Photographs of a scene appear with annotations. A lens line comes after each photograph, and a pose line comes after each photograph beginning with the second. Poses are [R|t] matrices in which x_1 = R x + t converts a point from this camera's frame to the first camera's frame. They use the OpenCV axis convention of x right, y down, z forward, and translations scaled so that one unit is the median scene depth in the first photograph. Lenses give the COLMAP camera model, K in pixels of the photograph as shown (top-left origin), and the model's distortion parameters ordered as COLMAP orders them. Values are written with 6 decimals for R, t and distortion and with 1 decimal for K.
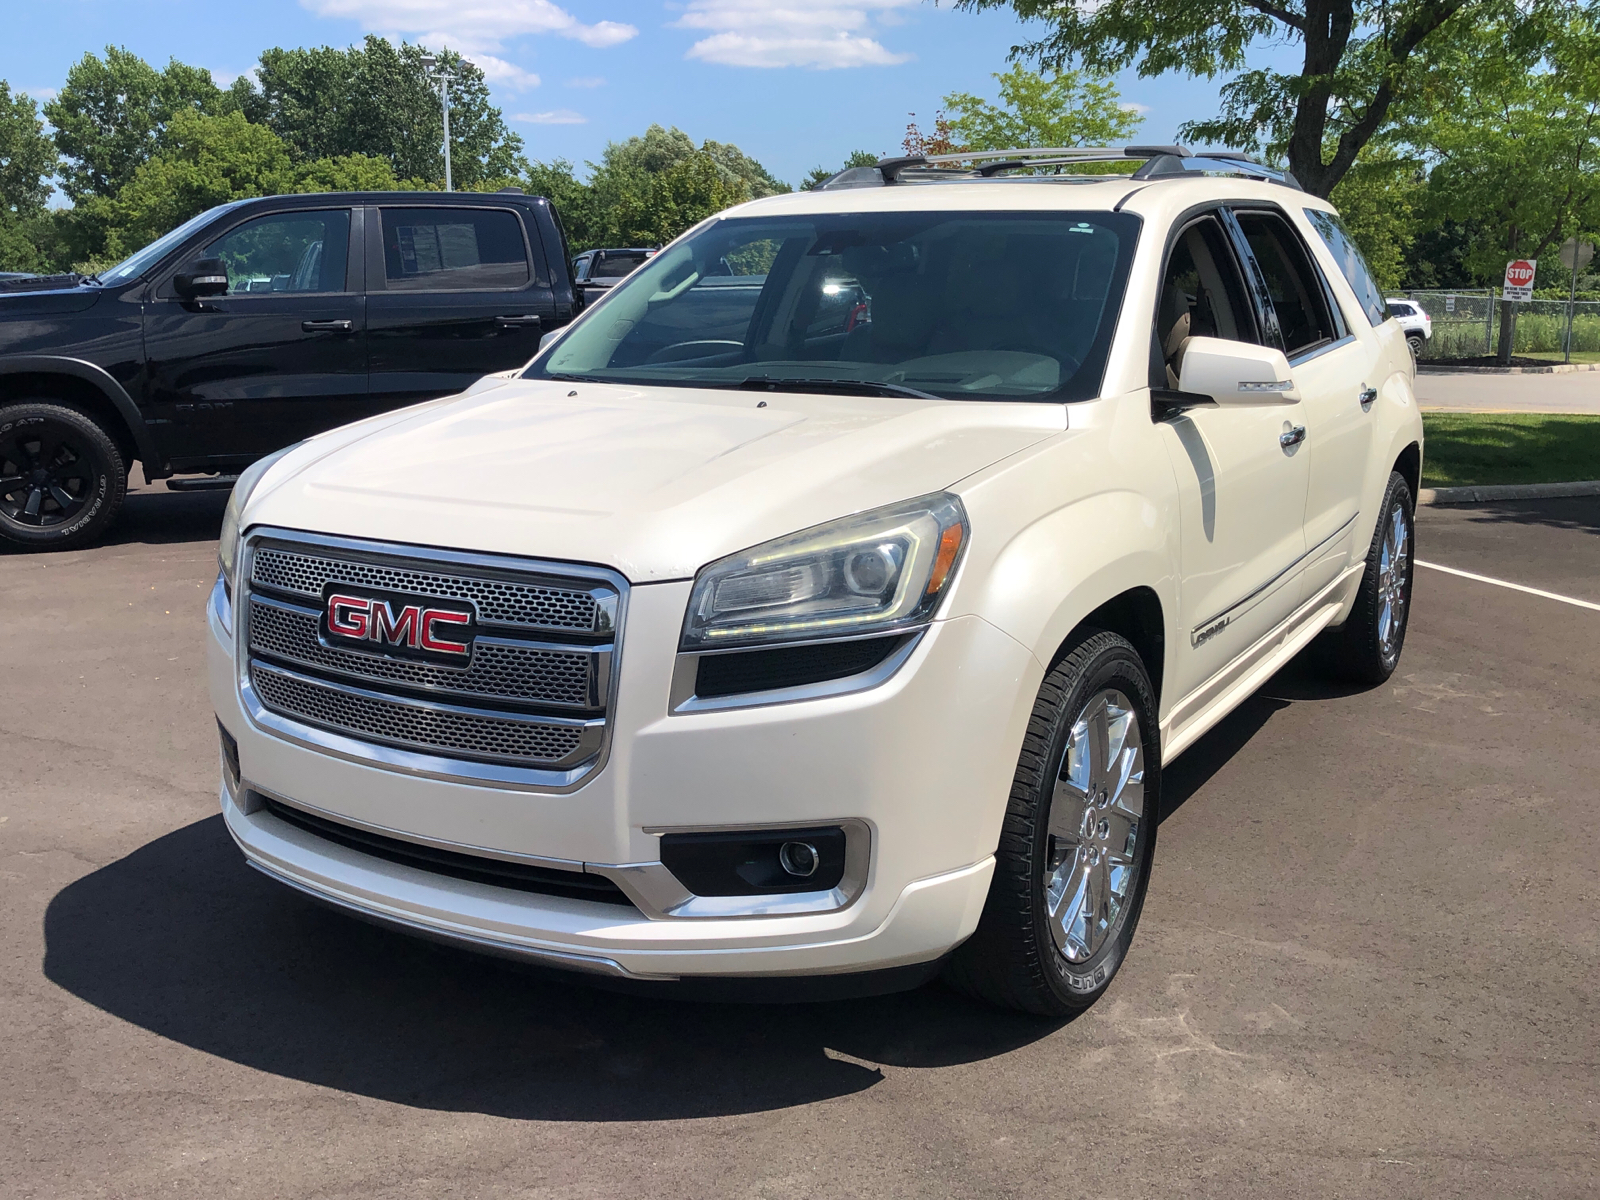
lens RADIAL K [[1566.8, 0, 792.2], [0, 1566.8, 599.7], [0, 0, 1]] dist [0.010292, 0.000000]
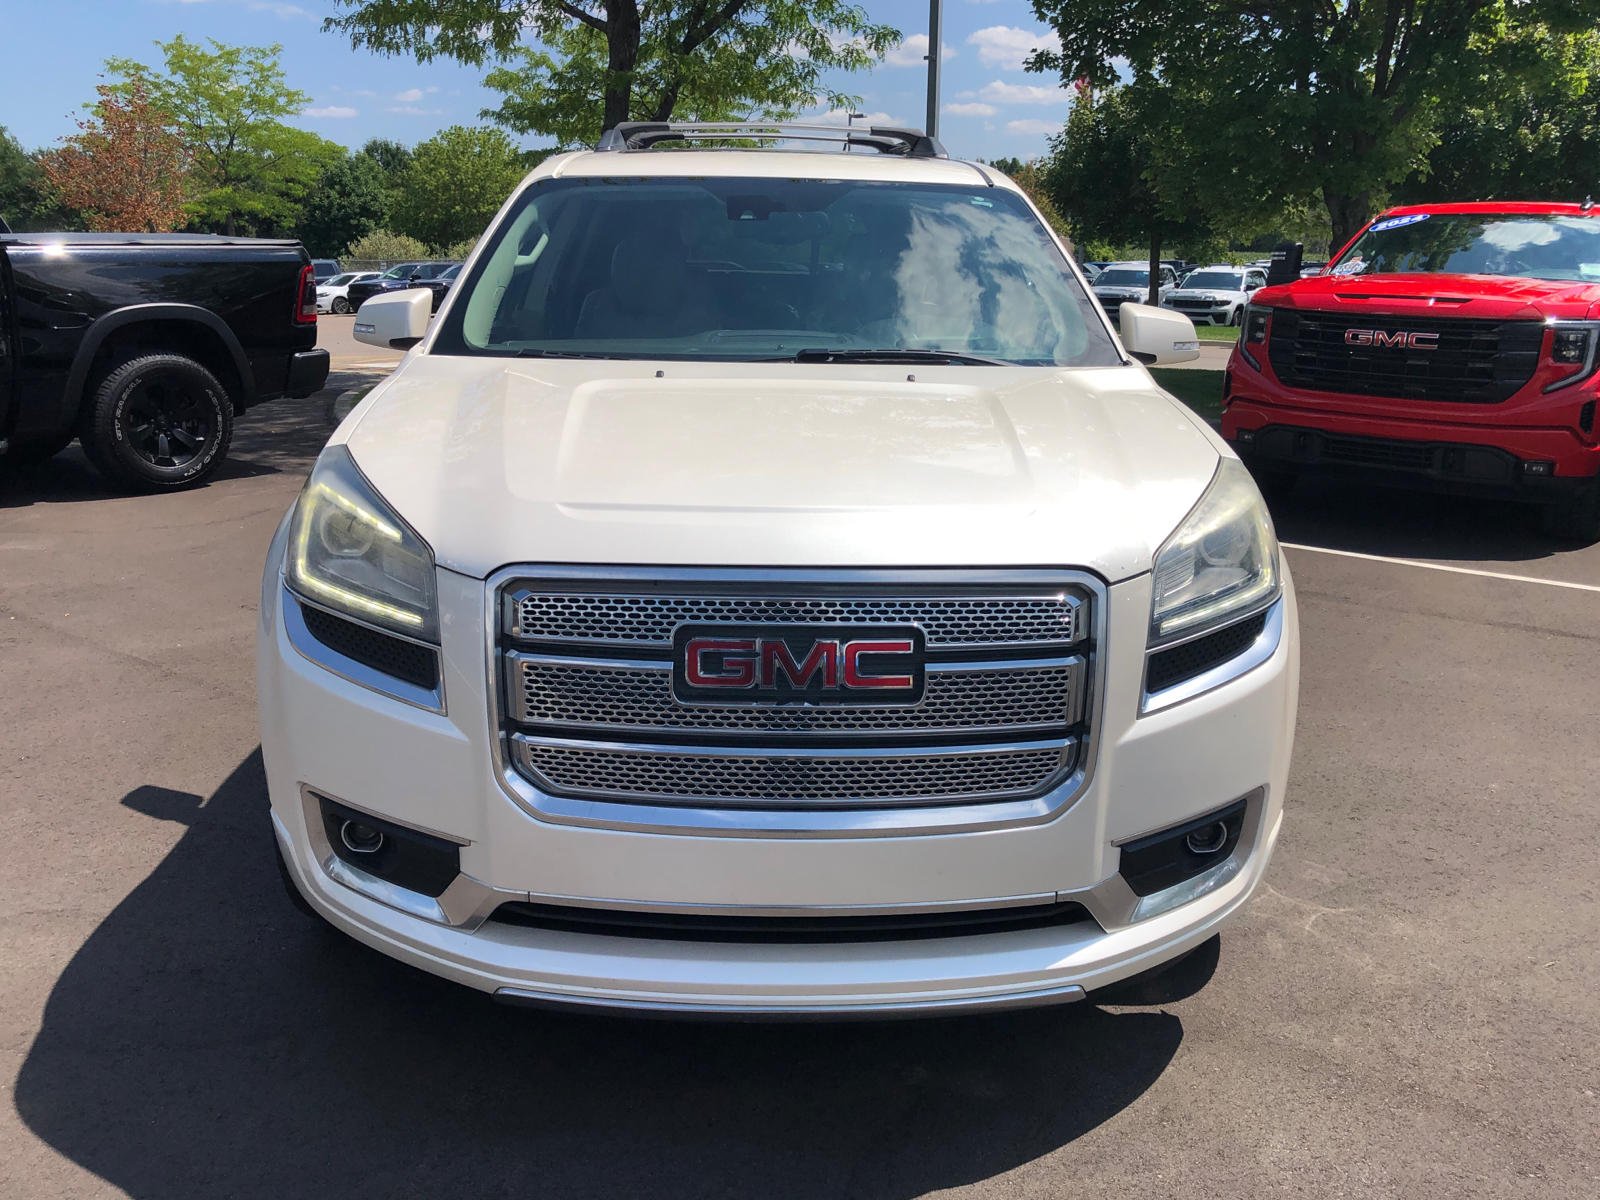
lens RADIAL K [[1324.2, 0, 789.6], [0, 1324.2, 596.7], [0, 0, 1]] dist [0.009988, -0.000362]
pose [[0.838246, -0.123648, 0.531089, -0.491593], [0.093540, 0.992121, 0.083346, -0.061985], [-0.537210, -0.020186, 0.843207, 0.328323]]
